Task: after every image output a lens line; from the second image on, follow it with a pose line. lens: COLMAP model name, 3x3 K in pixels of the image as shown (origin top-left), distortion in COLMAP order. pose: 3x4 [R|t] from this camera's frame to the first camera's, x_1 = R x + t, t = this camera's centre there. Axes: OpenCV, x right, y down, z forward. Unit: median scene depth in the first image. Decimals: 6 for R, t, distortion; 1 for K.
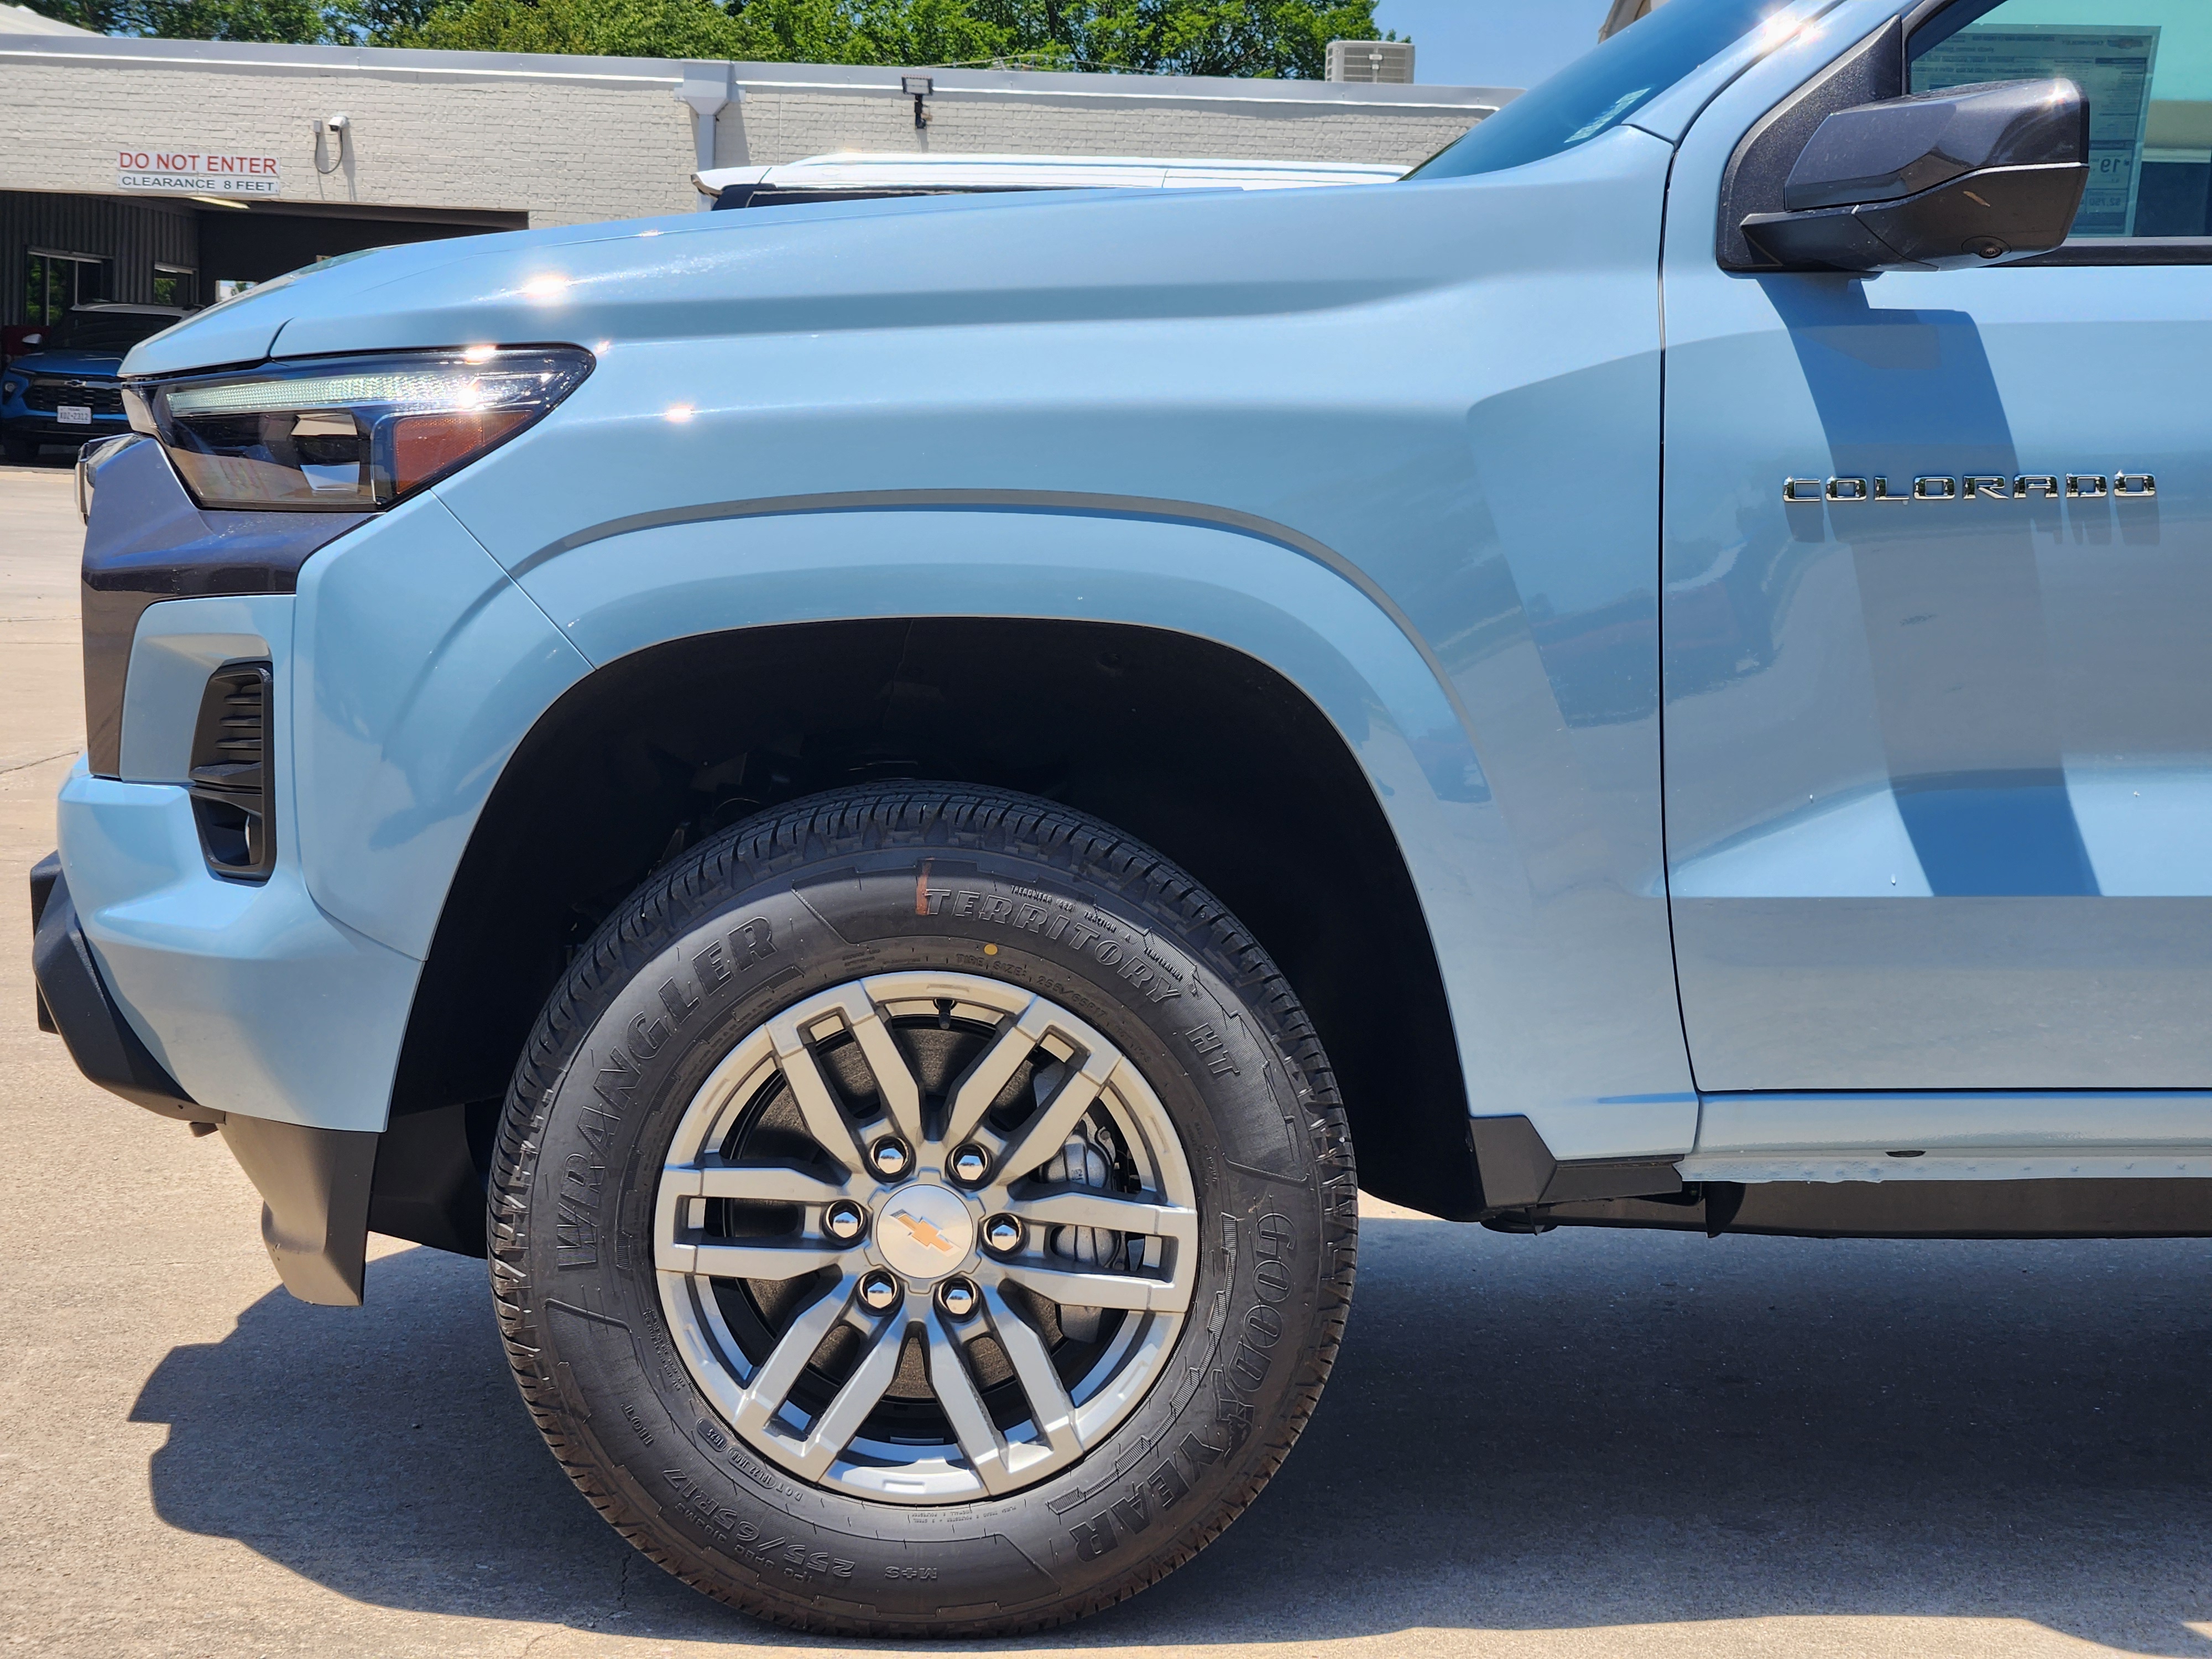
lens RADIAL K [[4175.9, 0, 1148.4], [0, 4175.9, 742.6], [0, 0, 1]] dist [-0.701444, 7.580499]
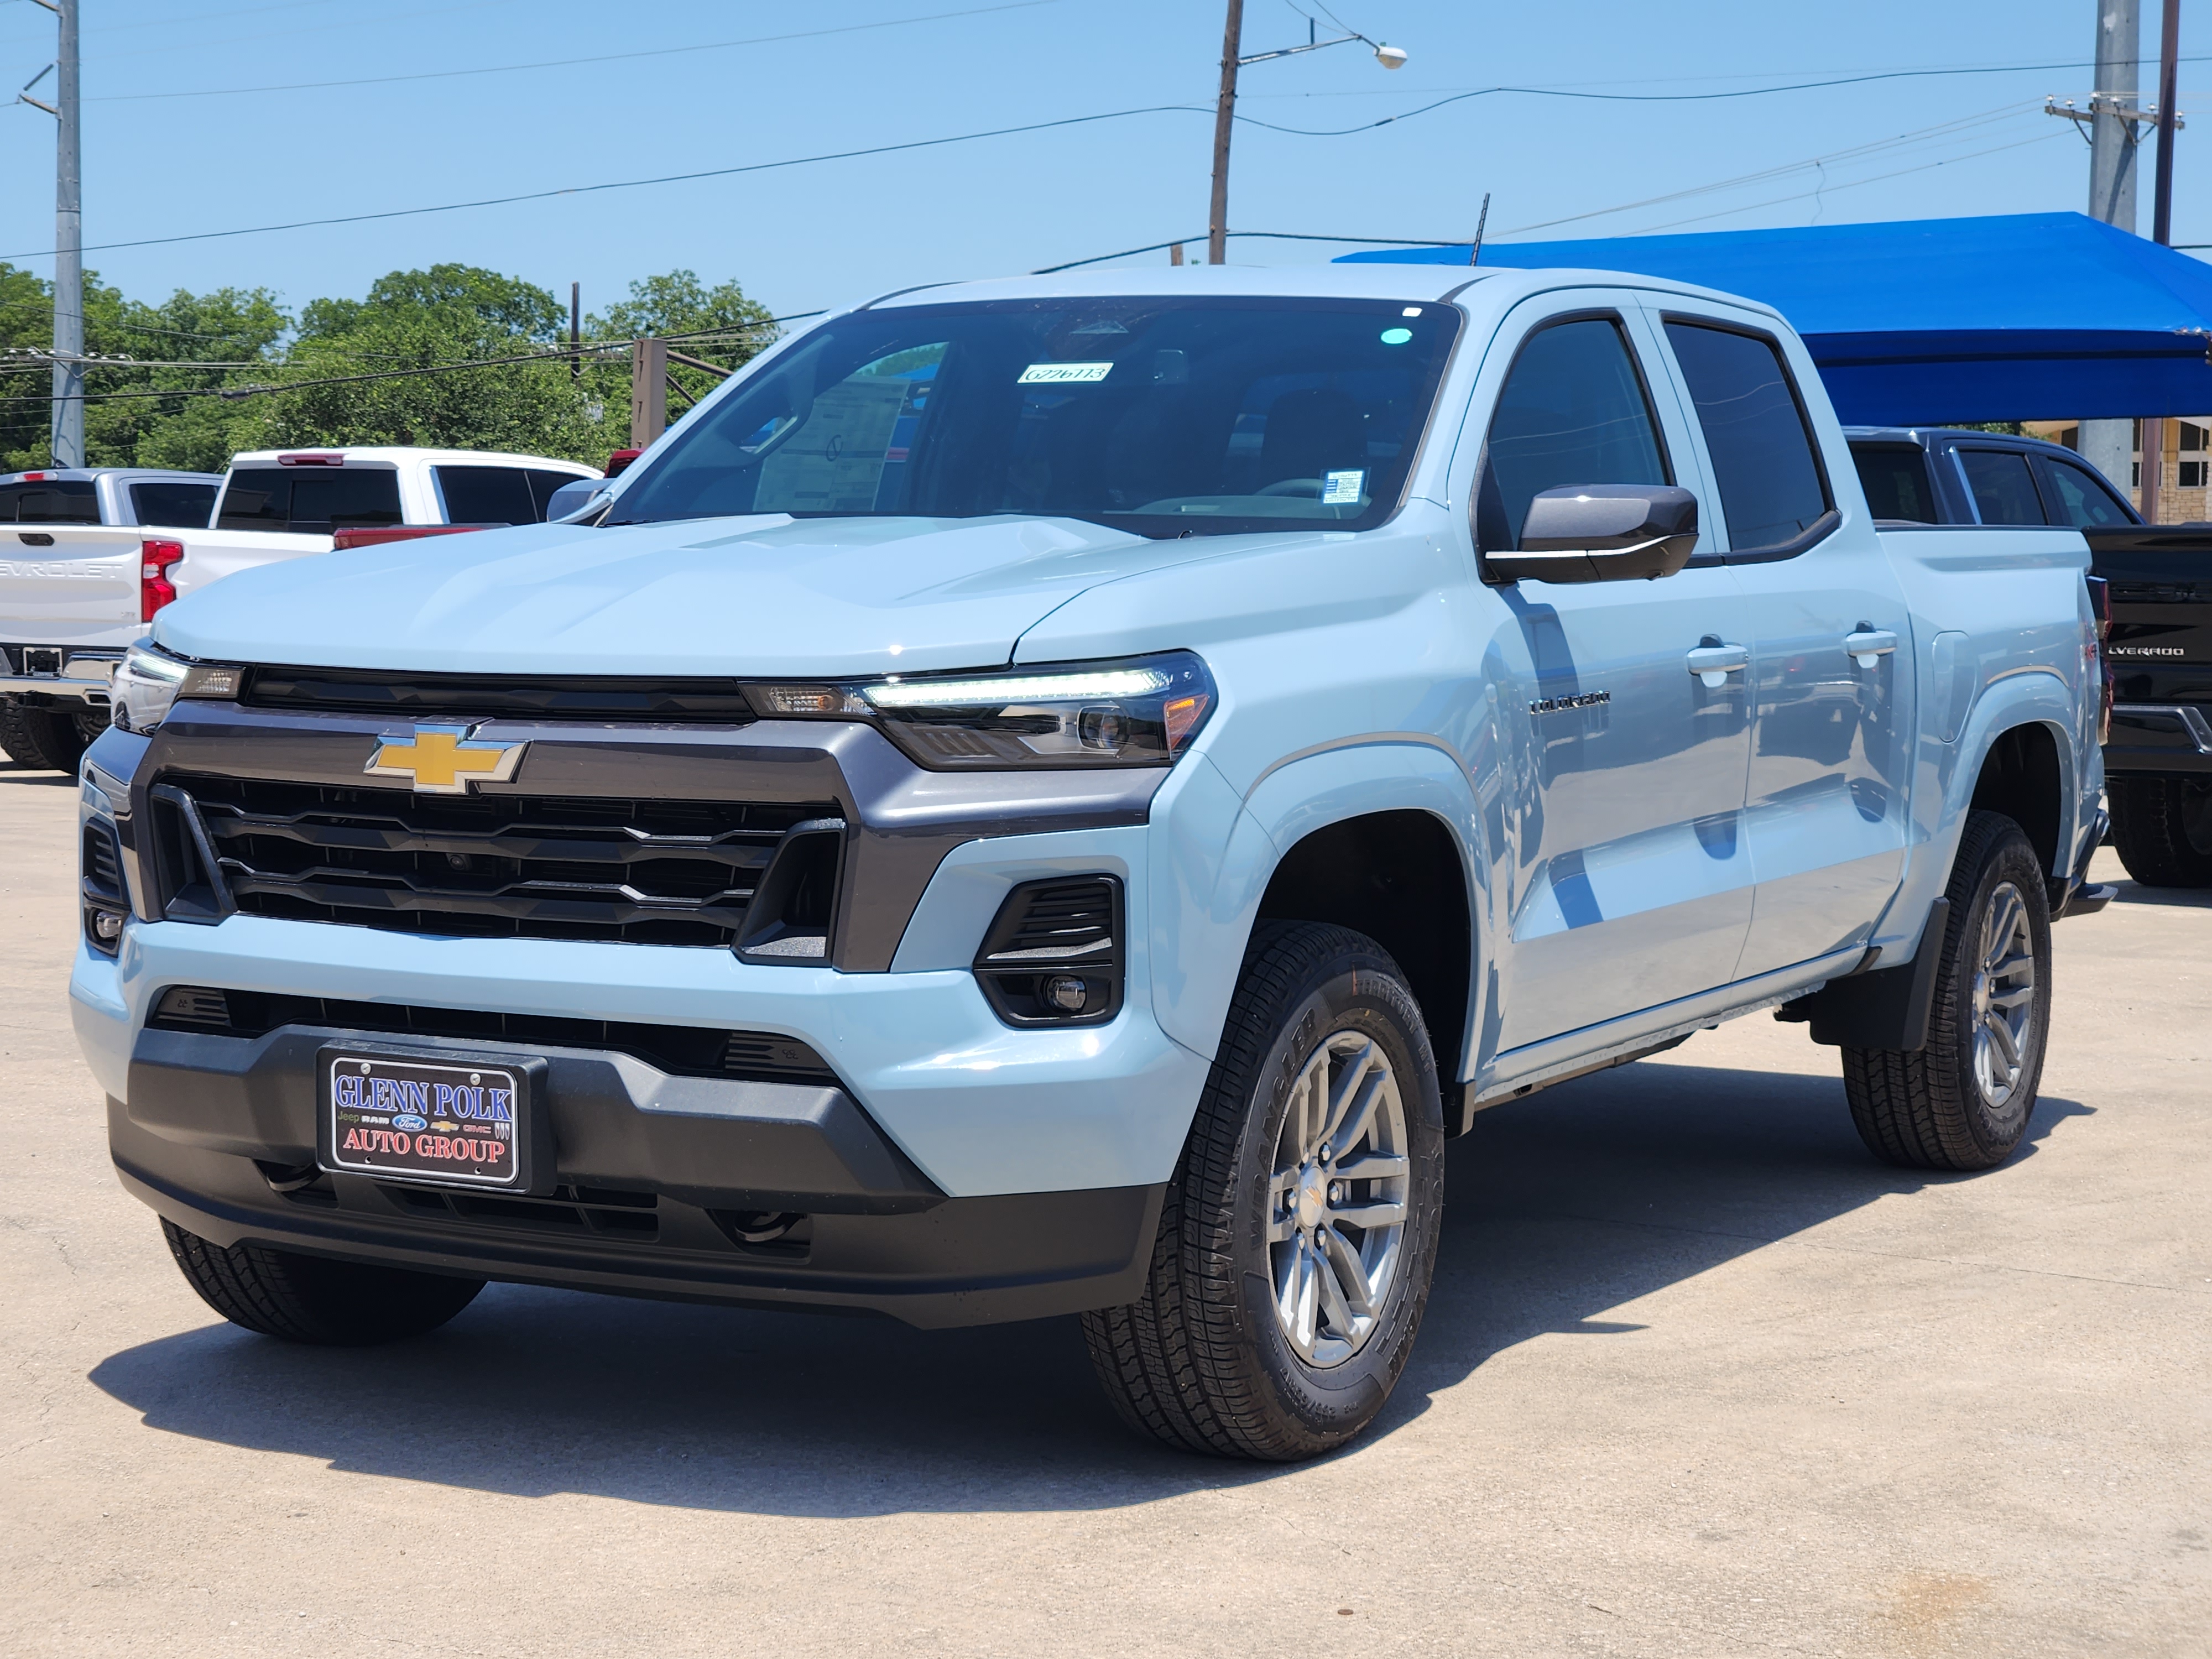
lens RADIAL K [[4175.9, 0, 1148.4], [0, 4175.9, 742.6], [0, 0, 1]] dist [-0.701444, 7.580499]
pose [[0.532923, -0.053995, 0.844439, -1.439355], [0.074851, 0.997058, 0.016515, -0.088450], [-0.842847, 0.054406, 0.535396, 0.190218]]
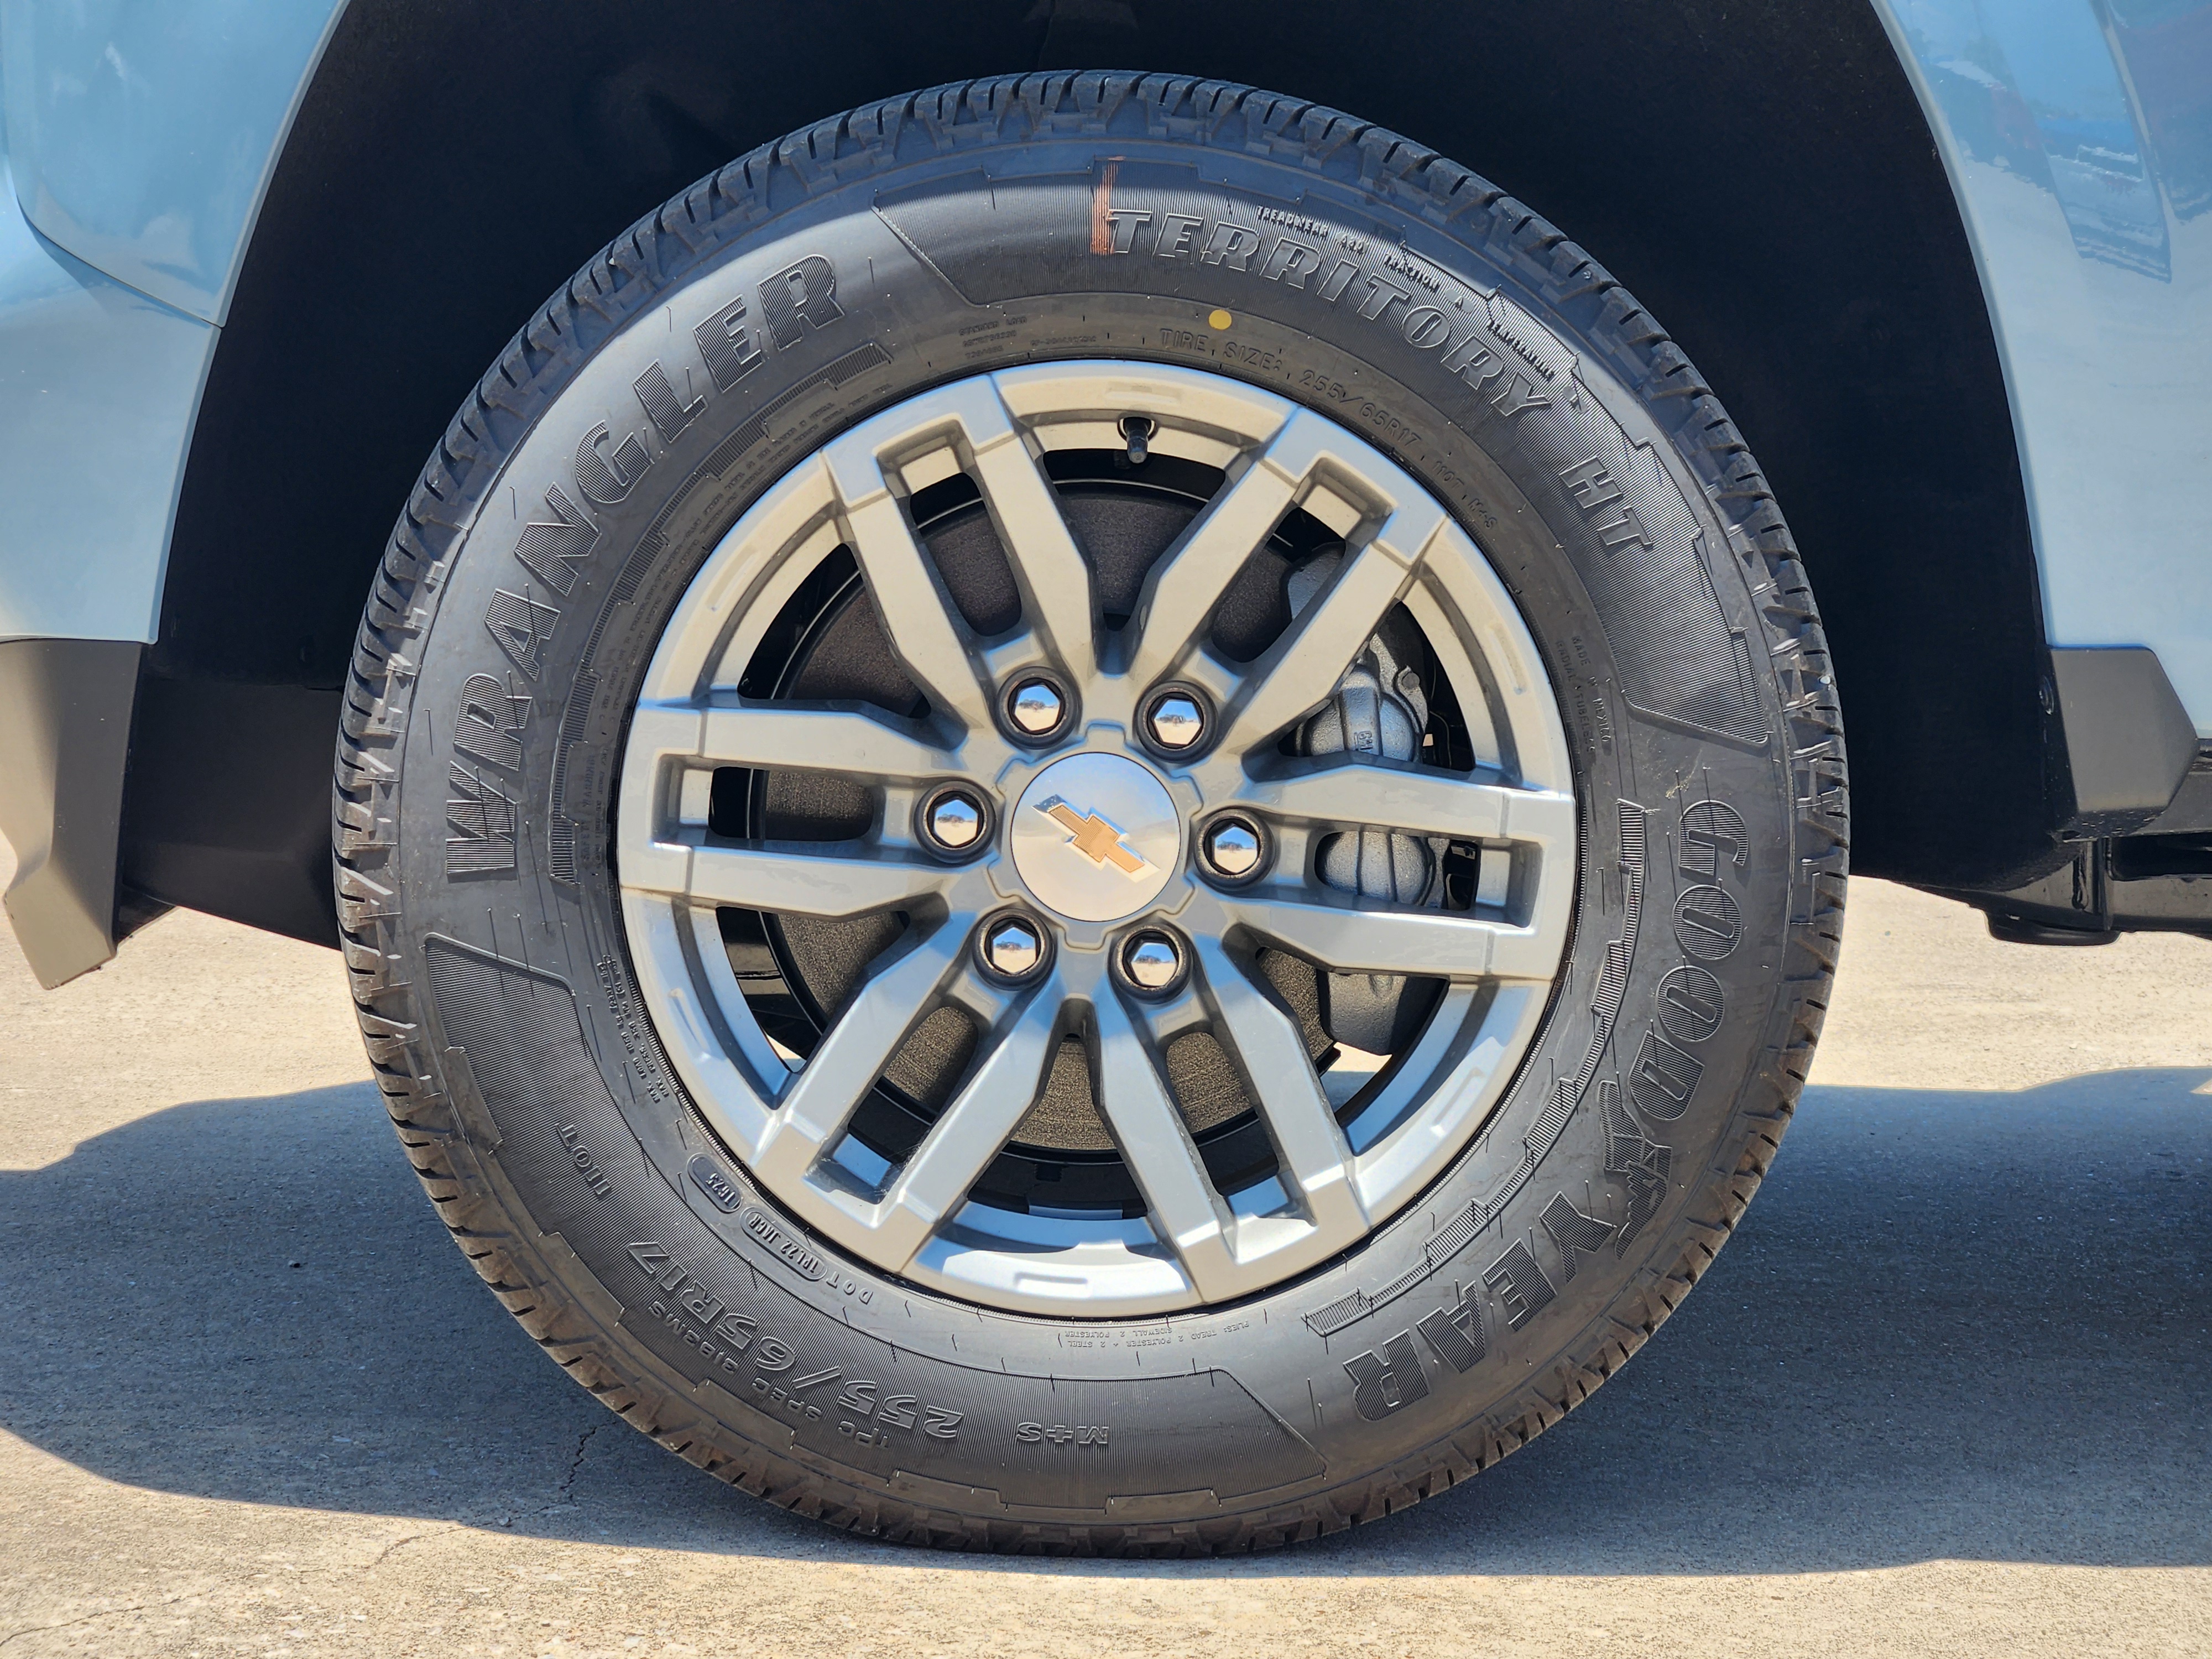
lens RADIAL K [[4258.7, 0, 1176.3], [0, 4258.7, 830.4], [0, 0, 1]] dist [-0.507111, 5.583203]
pose [[0.999341, 0.009795, -0.034954, -0.022590], [-0.010591, 0.999687, -0.022683, 0.131525], [0.034721, 0.023038, 0.999131, 0.416666]]
